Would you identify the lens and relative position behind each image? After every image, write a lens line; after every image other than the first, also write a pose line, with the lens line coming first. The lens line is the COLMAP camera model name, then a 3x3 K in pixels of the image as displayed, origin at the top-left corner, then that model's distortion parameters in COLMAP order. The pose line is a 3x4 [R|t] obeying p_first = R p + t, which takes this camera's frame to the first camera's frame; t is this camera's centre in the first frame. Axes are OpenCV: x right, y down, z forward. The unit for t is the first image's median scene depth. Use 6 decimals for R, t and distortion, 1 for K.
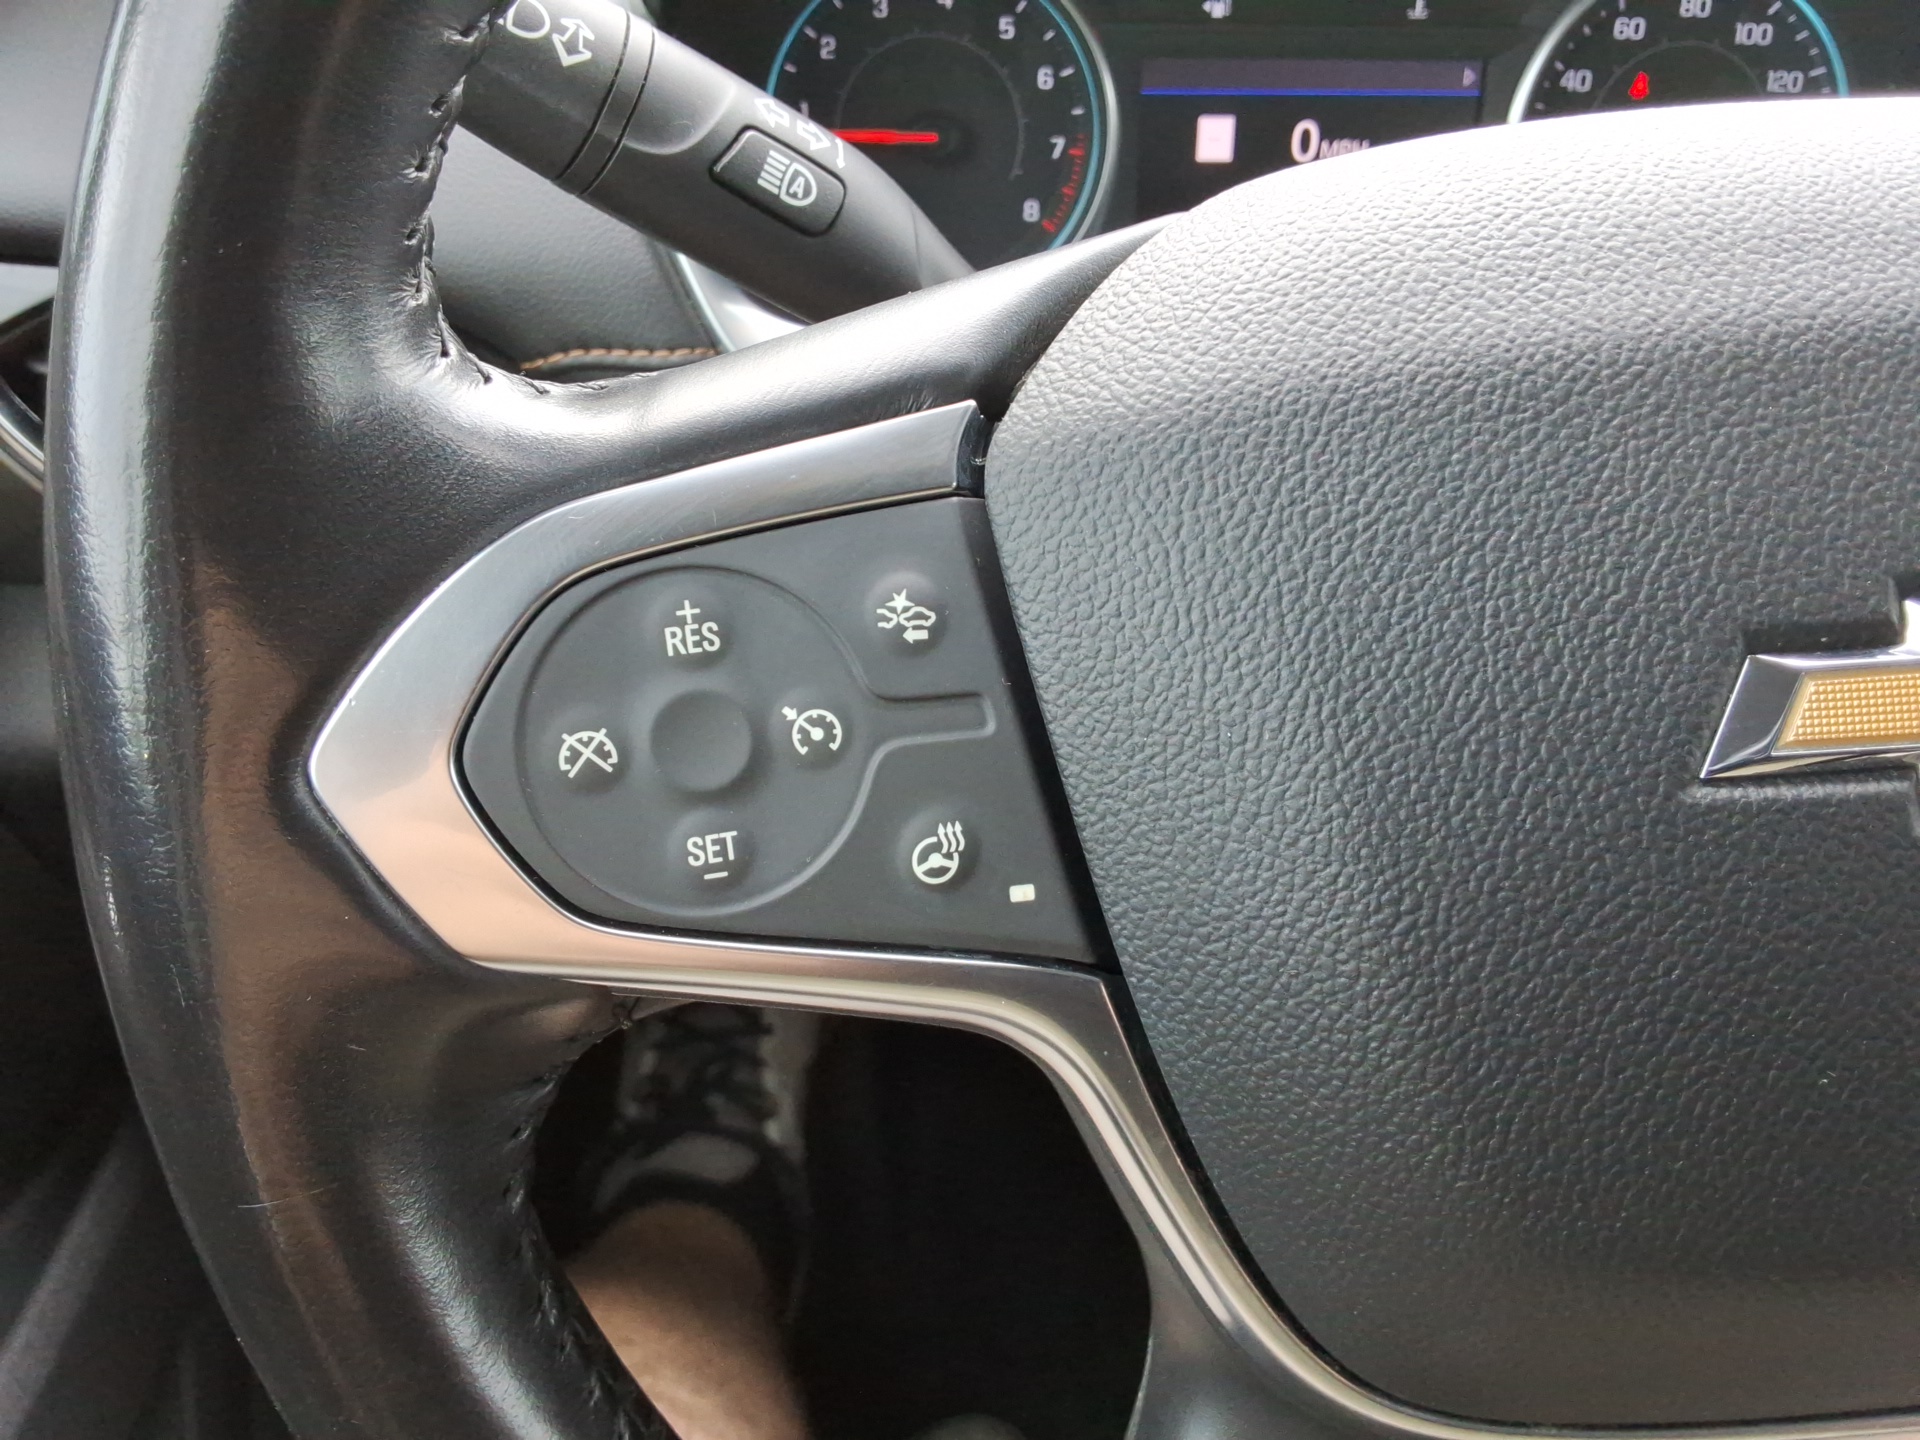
lens RADIAL K [[1535.3, 0, 947.3], [0, 1535.3, 711.3], [0, 0, 1]] dist [0.101708, -0.155736]
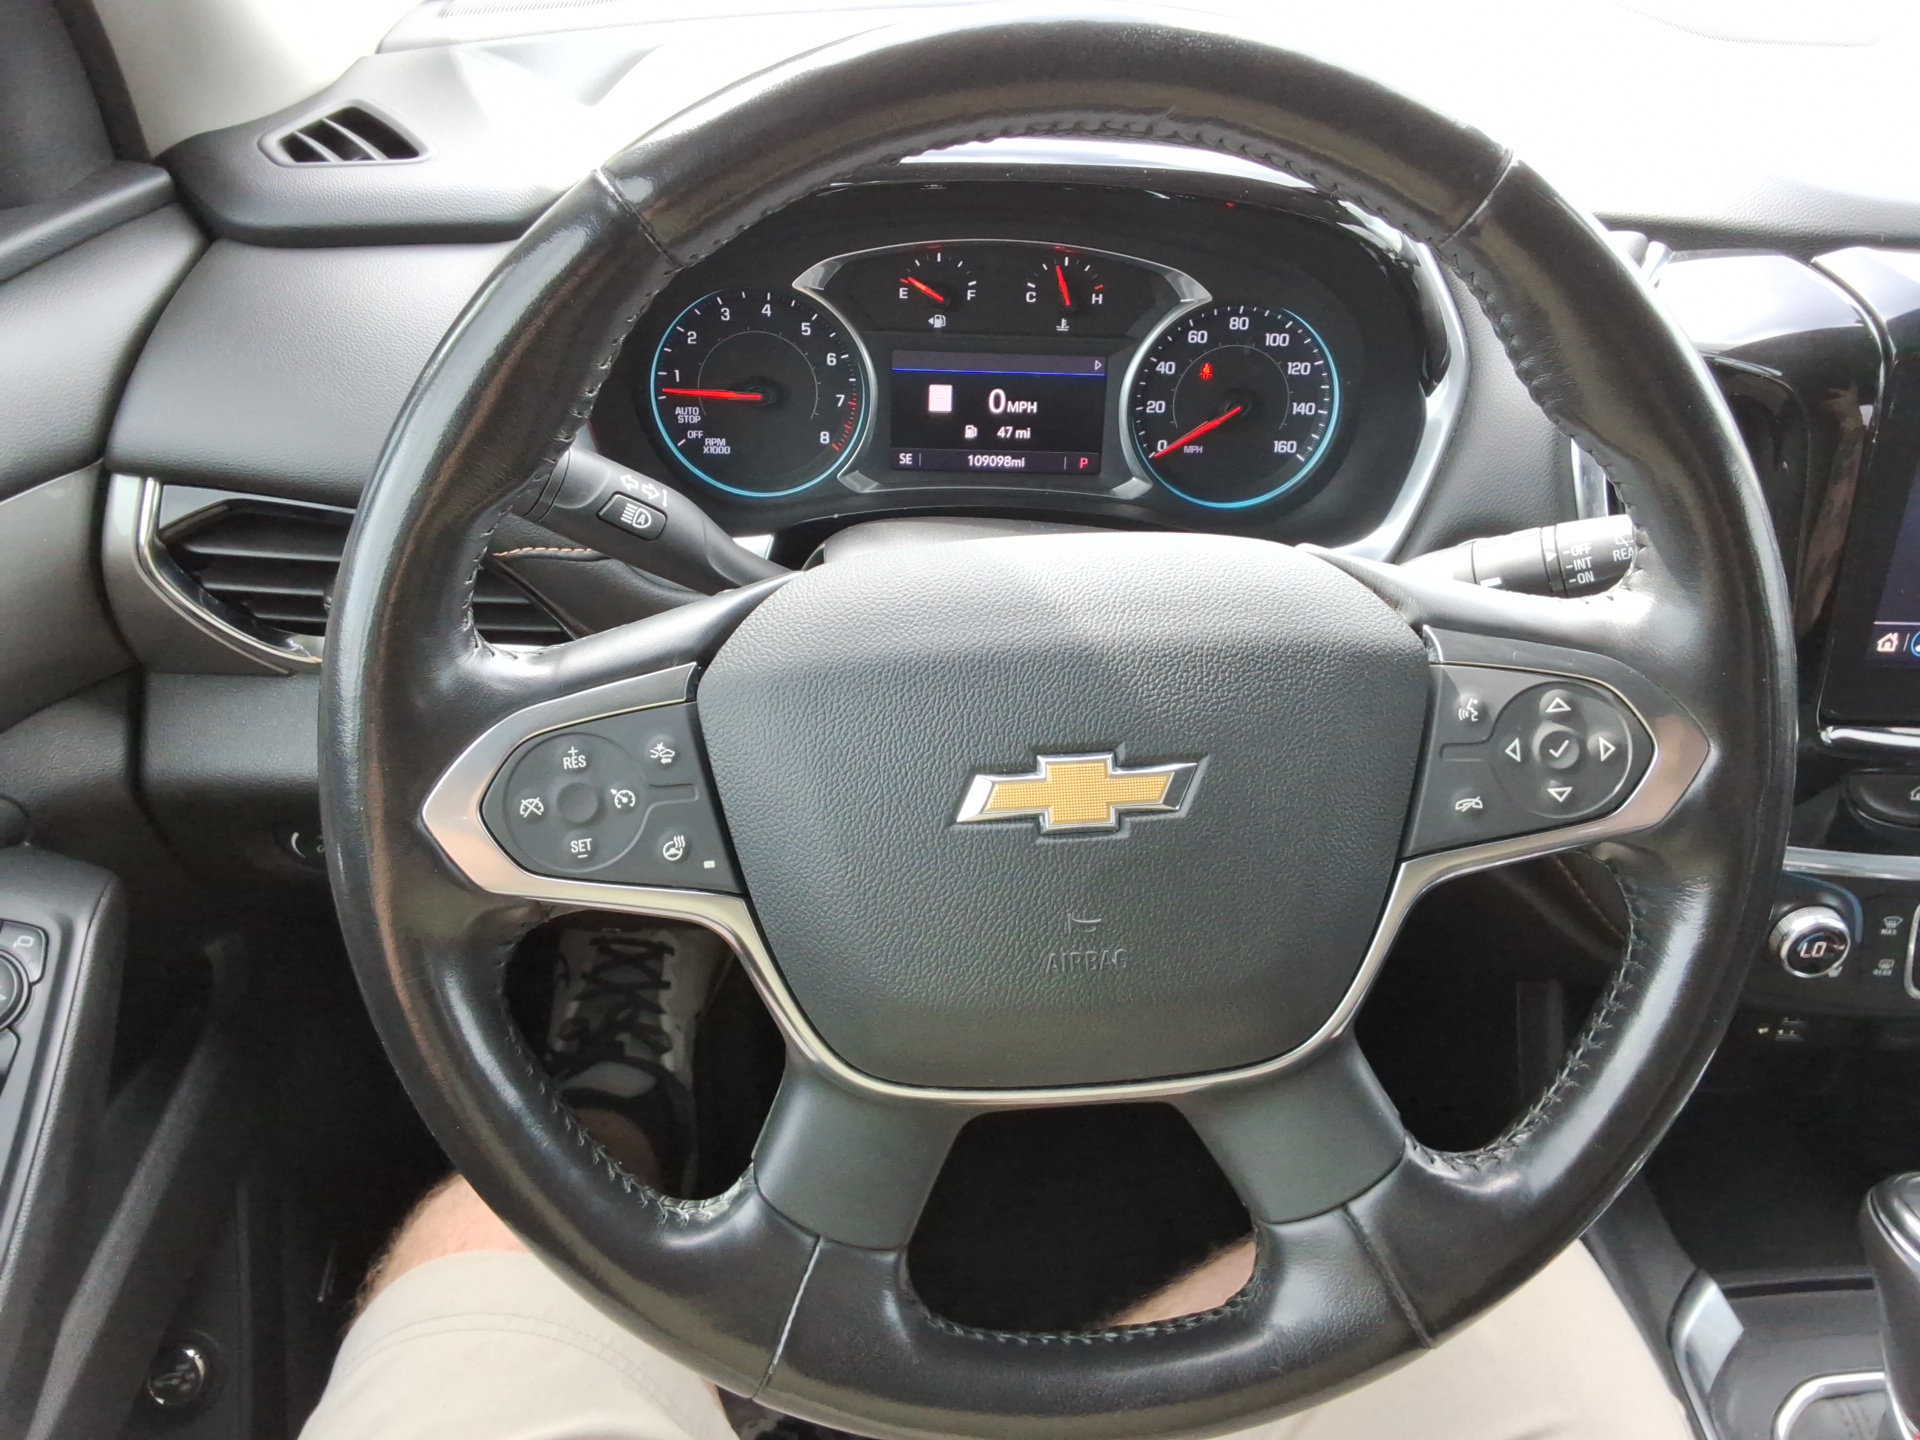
lens RADIAL K [[1535.3, 0, 967.1], [0, 1535.3, 699.7], [0, 0, 1]] dist [0.101708, -0.155736]
pose [[0.998747, 0.013761, 0.048107, 0.324136], [-0.013474, 0.999889, -0.006295, -0.130444], [-0.048188, 0.005639, 0.998822, -1.429831]]
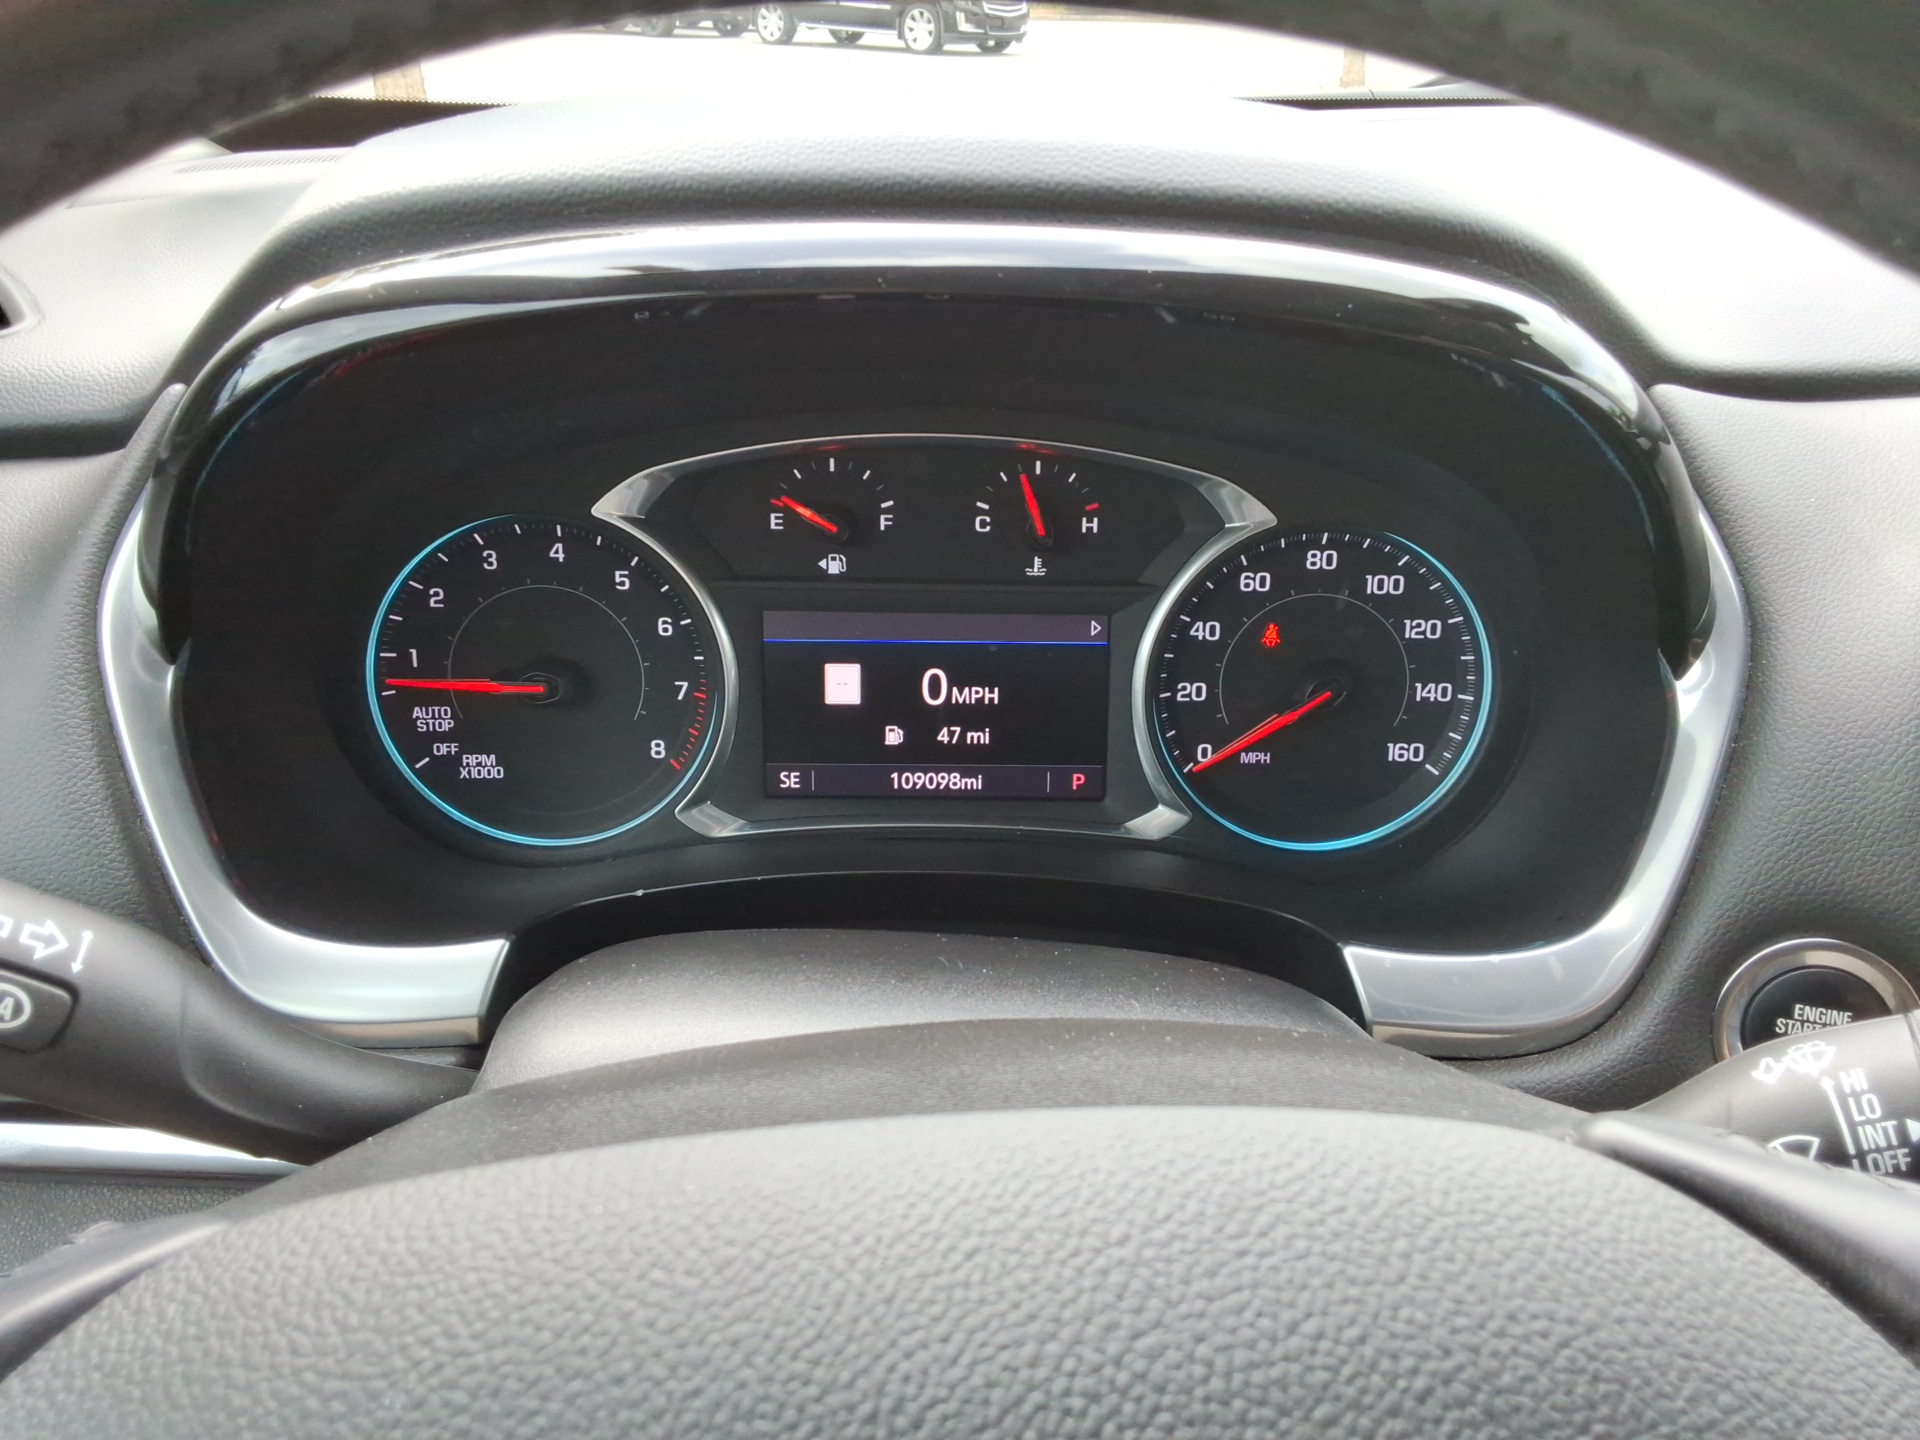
lens RADIAL K [[1535.3, 0, 967.5], [0, 1535.3, 719.9], [0, 0, 1]] dist [0.101708, -0.155736]
pose [[0.999972, 0.005832, 0.004788, 0.623858], [-0.005053, 0.988812, -0.149081, -0.507690], [-0.005604, 0.149053, 0.988813, 0.104421]]
